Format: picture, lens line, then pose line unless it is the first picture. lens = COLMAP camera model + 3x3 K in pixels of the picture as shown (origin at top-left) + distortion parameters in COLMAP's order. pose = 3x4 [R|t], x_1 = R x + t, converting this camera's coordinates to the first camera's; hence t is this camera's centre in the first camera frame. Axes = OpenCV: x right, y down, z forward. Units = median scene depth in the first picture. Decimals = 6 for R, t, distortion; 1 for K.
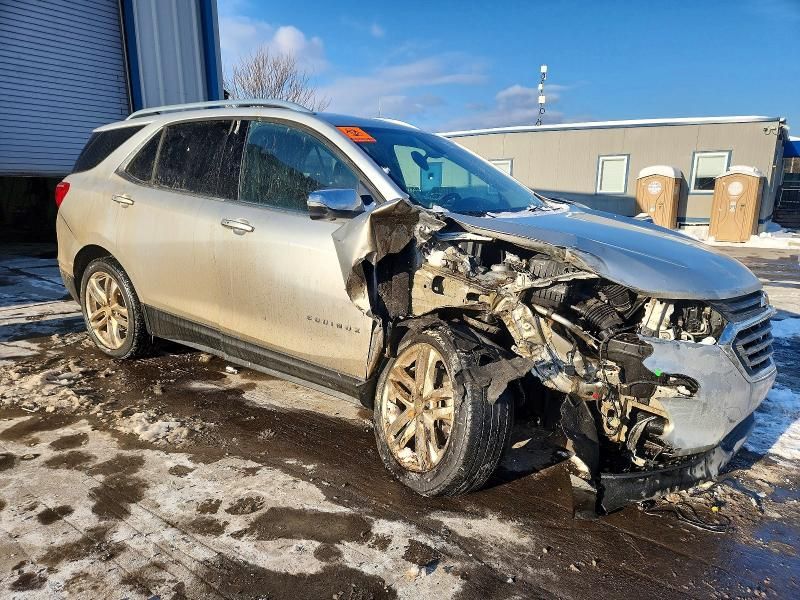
lens RADIAL K [[519.3, 0, 400.1], [0, 519.3, 319.8], [0, 0, 1]] dist [0.043887, -0.001050]
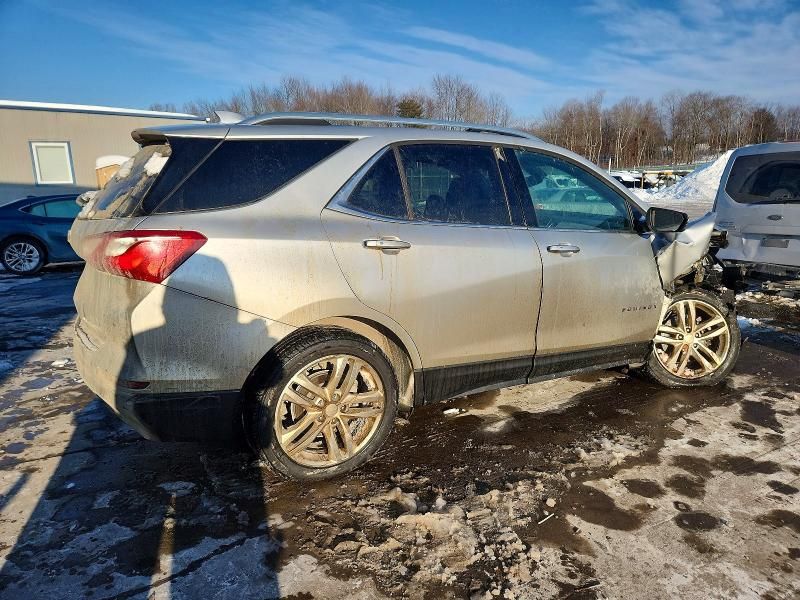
lens RADIAL K [[526.3, 0, 400.0], [0, 526.3, 300.0], [0, 0, 1]] dist [0.035688, -0.000922]
pose [[0.431293, -0.212349, 0.876866, -1.548752], [0.221019, 0.967160, 0.125505, -0.312599], [-0.874721, 0.139674, 0.464062, 0.863186]]
